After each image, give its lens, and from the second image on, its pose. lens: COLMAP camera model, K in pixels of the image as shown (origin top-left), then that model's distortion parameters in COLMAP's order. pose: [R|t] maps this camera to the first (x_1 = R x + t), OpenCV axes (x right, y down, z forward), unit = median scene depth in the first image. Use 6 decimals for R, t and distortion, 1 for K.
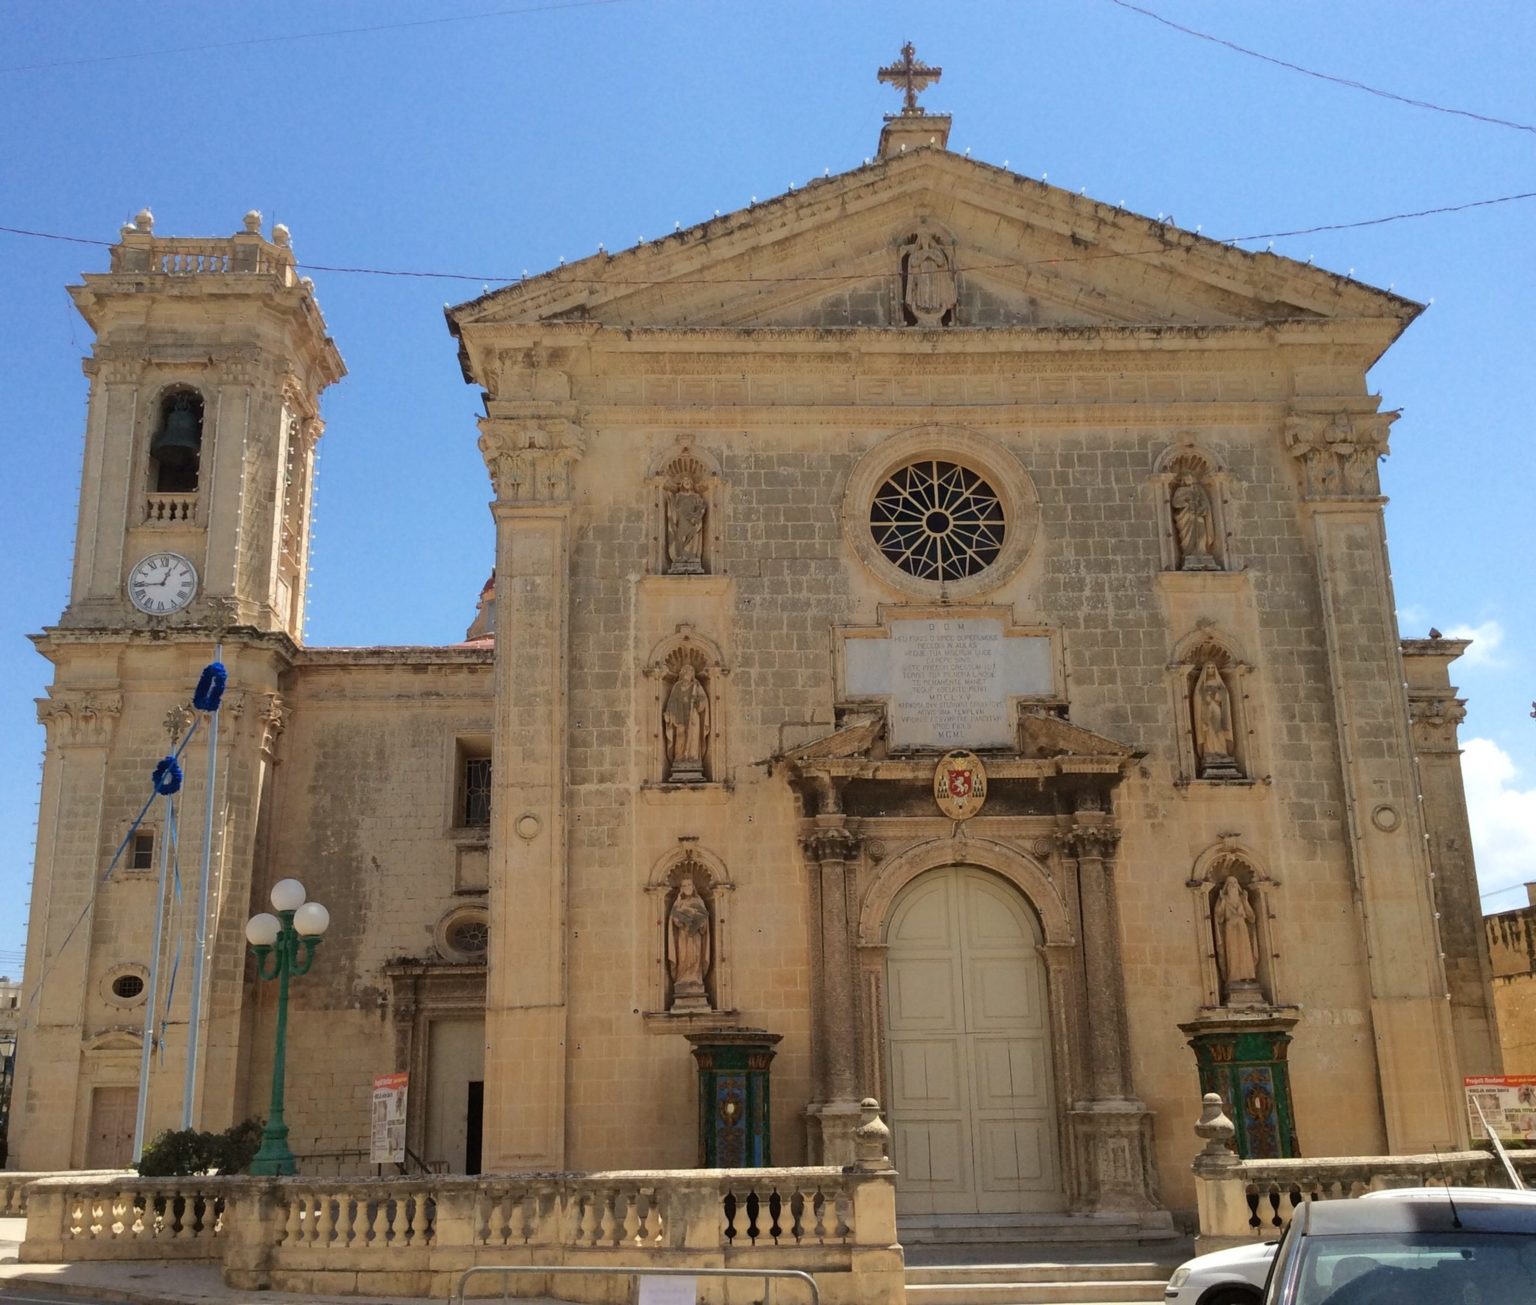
lens RADIAL K [[1636.8, 0, 734.2], [0, 1636.8, 658.1], [0, 0, 1]] dist [0.106979, -0.241294]
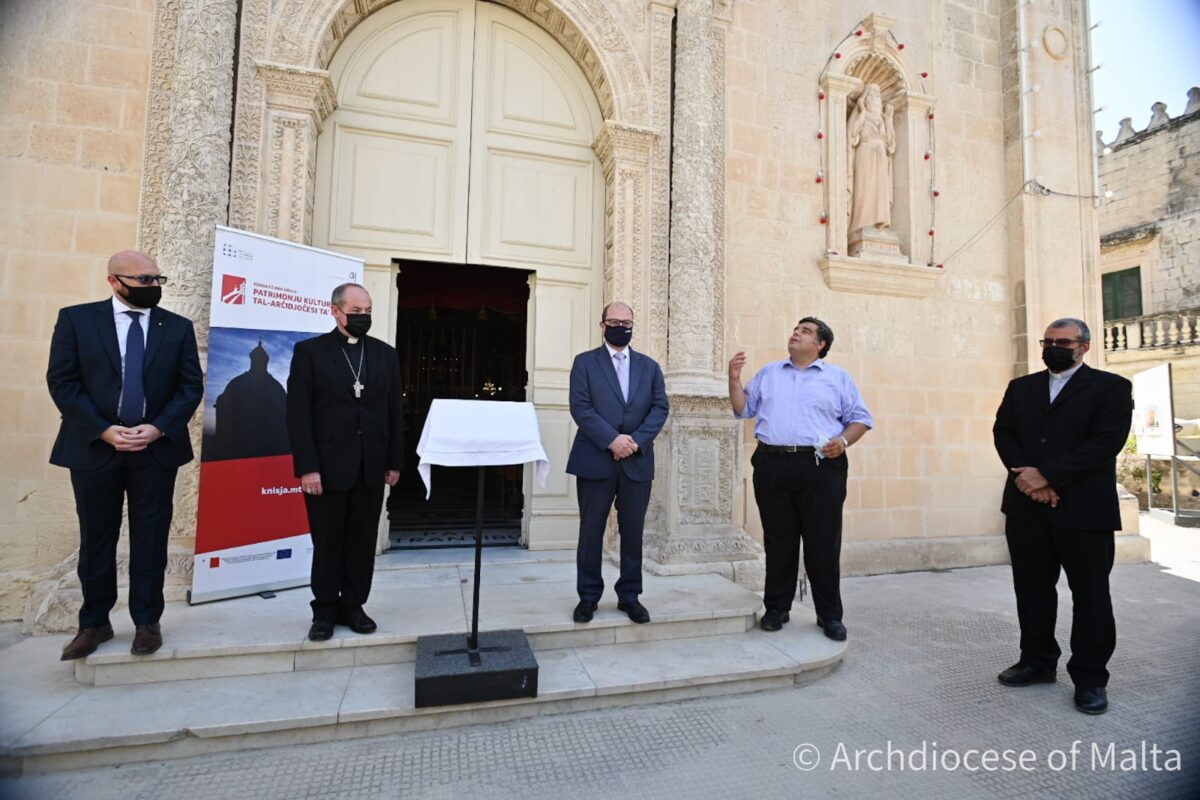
lens RADIAL K [[563.2, 0, 594.9], [0, 563.2, 396.2], [0, 0, 1]] dist [-0.011096, -0.000036]
pose [[0.968660, 0.049596, 0.243387, 0.129380], [-0.101675, 0.973182, 0.206346, 0.213996], [-0.226626, -0.224626, 0.947726, 0.737655]]
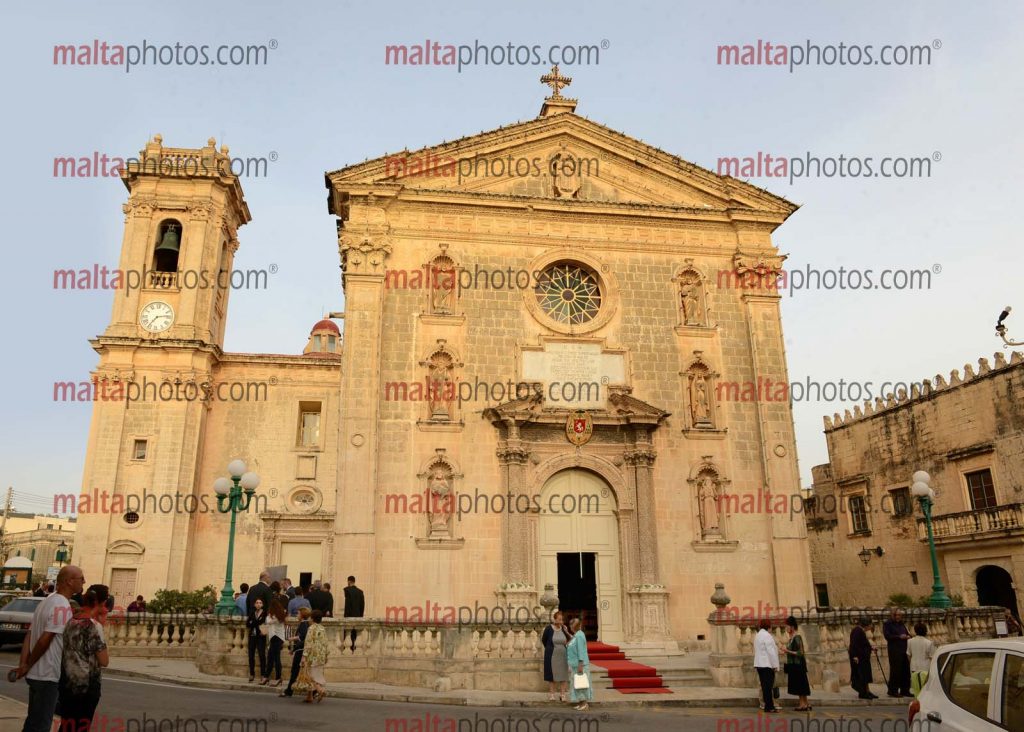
lens RADIAL K [[769.5, 0, 471.5], [0, 769.5, 362.9], [0, 0, 1]] dist [-0.064738, -0.001793]
pose [[0.995382, 0.045663, 0.084434, -0.068978], [-0.043575, 0.998701, -0.026405, 0.029061], [-0.085530, 0.022604, 0.996079, 0.087144]]
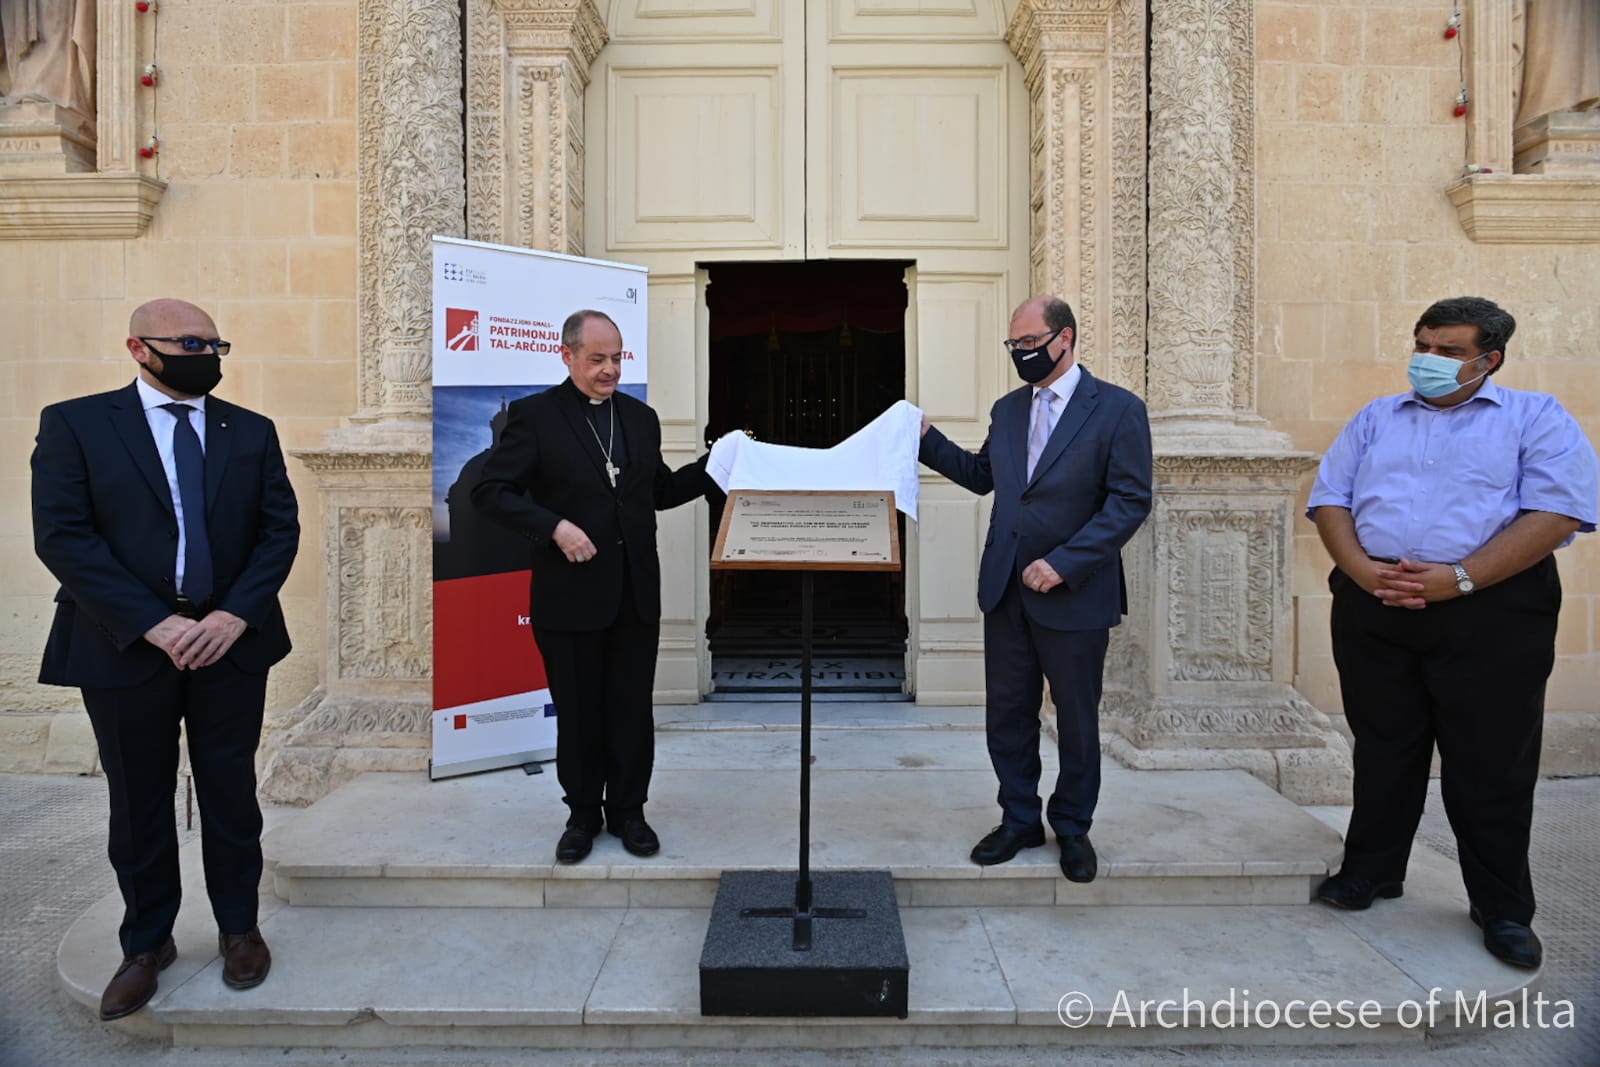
lens RADIAL K [[769.3, 0, 817.2], [0, 769.3, 493.8], [0, 0, 1]] dist [-0.010909, 0.000146]
pose [[0.999585, 0.014687, -0.024796, 0.138952], [-0.007073, 0.959103, 0.282969, 0.215573], [0.027938, -0.282676, 0.958808, 0.765012]]
